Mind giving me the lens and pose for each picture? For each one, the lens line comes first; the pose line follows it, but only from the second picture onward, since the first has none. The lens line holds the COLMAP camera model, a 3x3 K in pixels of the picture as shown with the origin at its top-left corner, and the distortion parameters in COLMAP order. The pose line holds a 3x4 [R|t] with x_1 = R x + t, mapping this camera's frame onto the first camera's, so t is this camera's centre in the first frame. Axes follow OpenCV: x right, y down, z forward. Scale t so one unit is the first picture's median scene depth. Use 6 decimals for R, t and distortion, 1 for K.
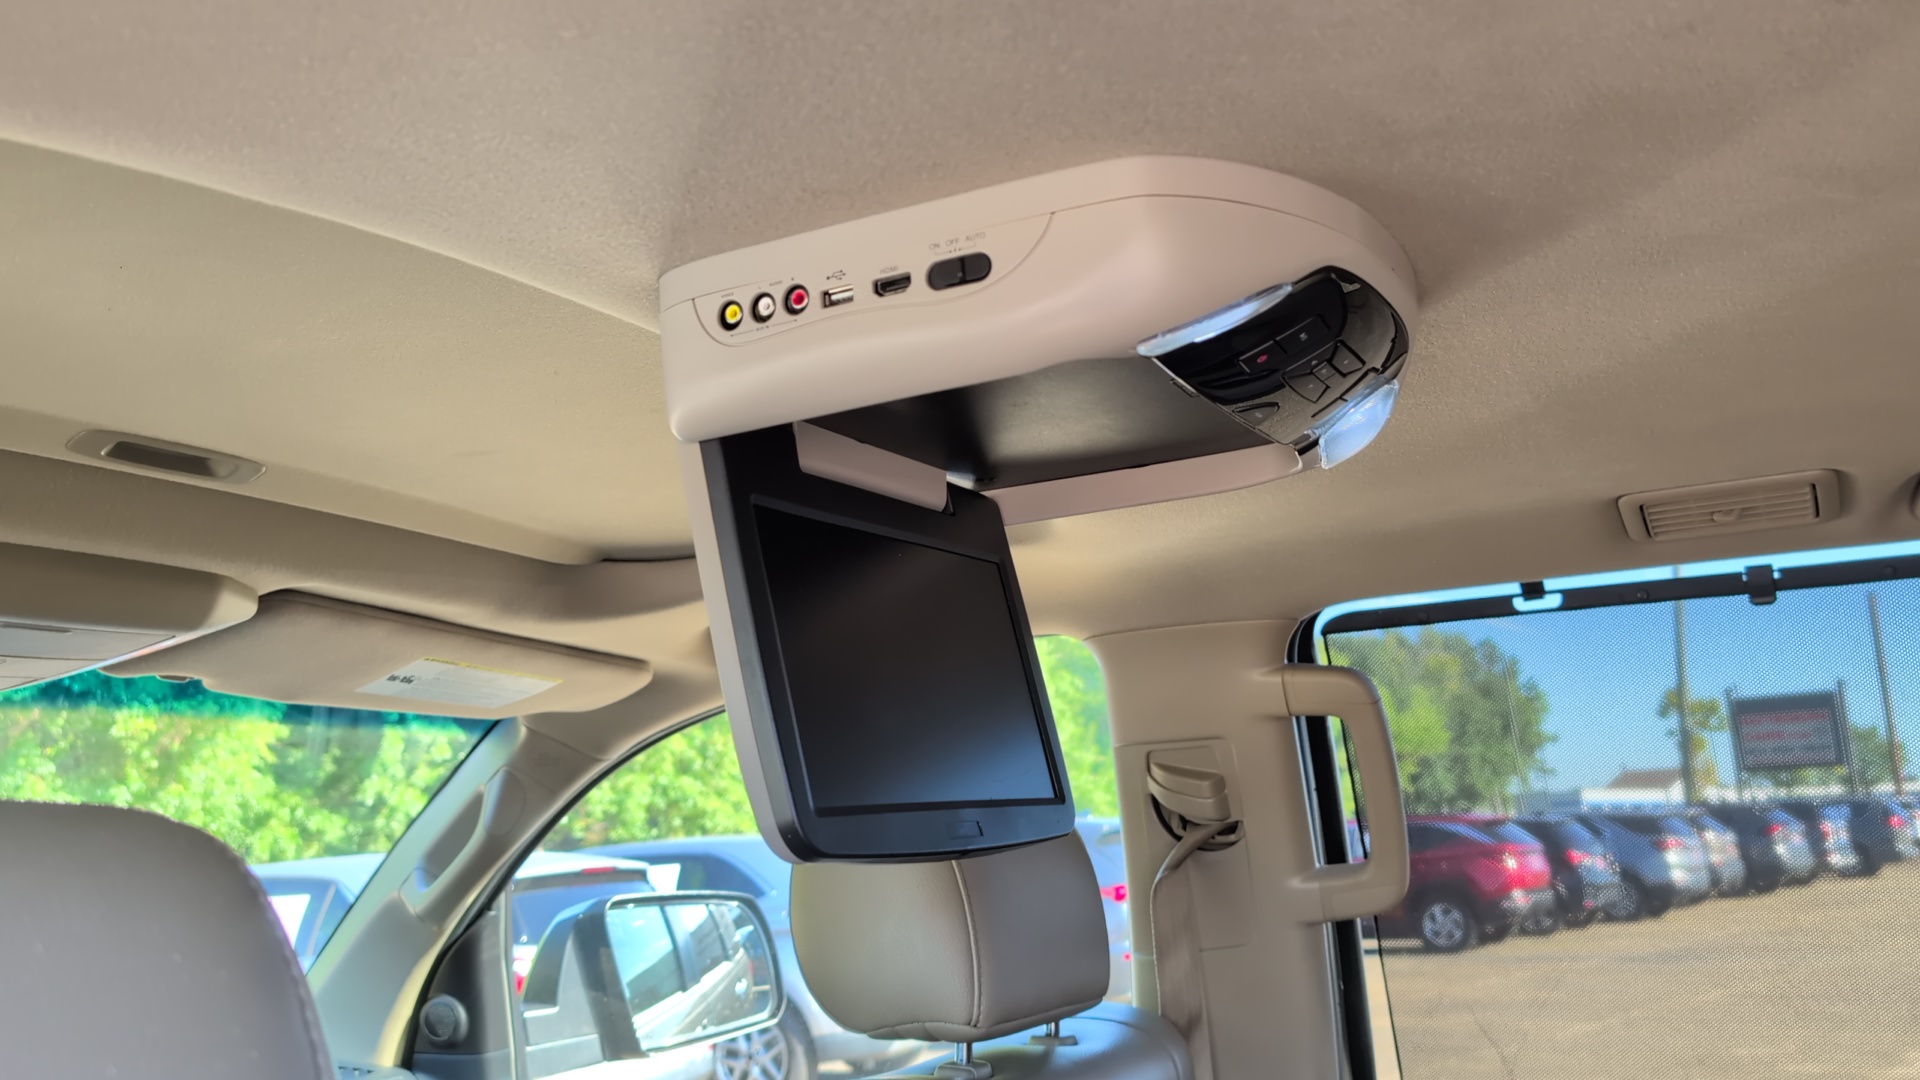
lens RADIAL K [[1580.7, 0, 960.0], [0, 1580.7, 540.0], [0, 0, 1]] dist [0.067281, -0.156536]
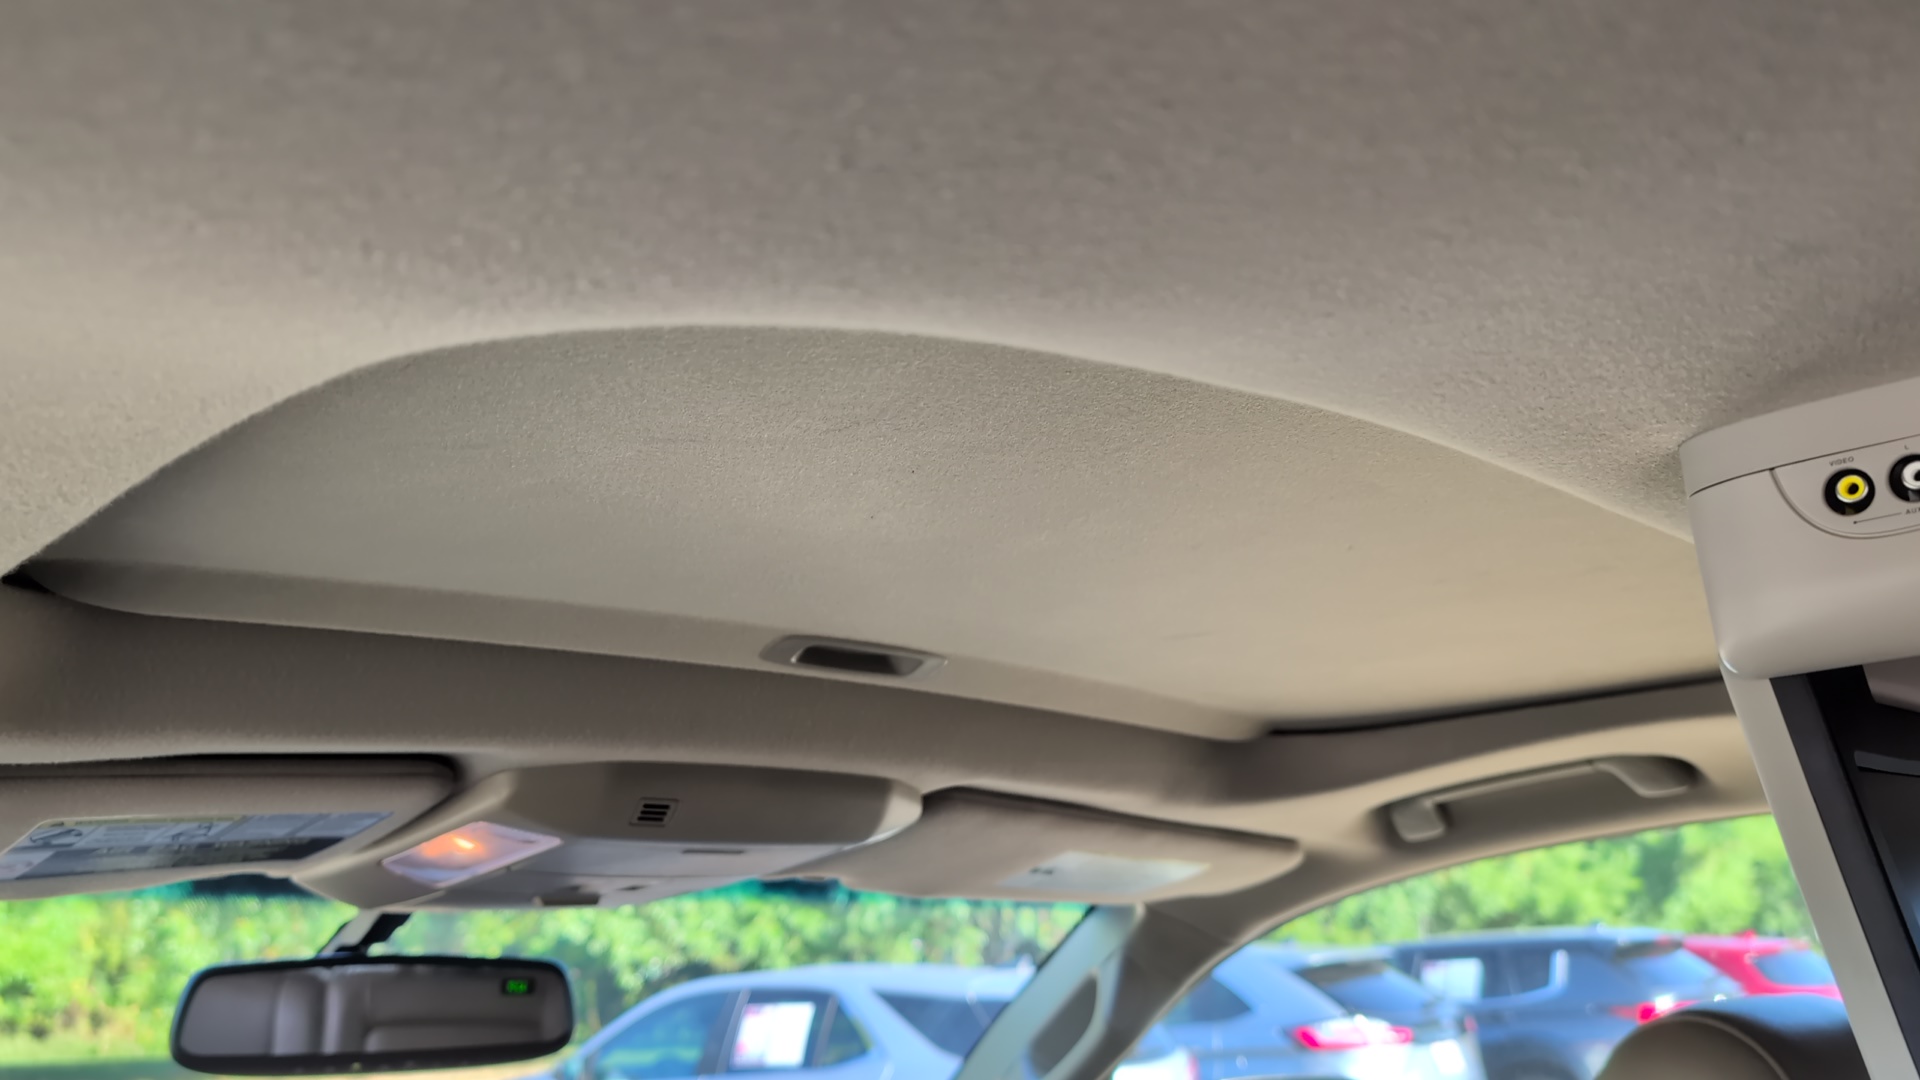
lens RADIAL K [[1625.4, 0, 960.0], [0, 1625.4, 540.0], [0, 0, 1]] dist [0.063520, -0.113464]
pose [[0.958256, -0.057048, -0.280162, -0.162168], [0.040271, 0.997054, -0.065283, -0.048819], [0.283061, 0.051275, 0.957730, 0.131796]]
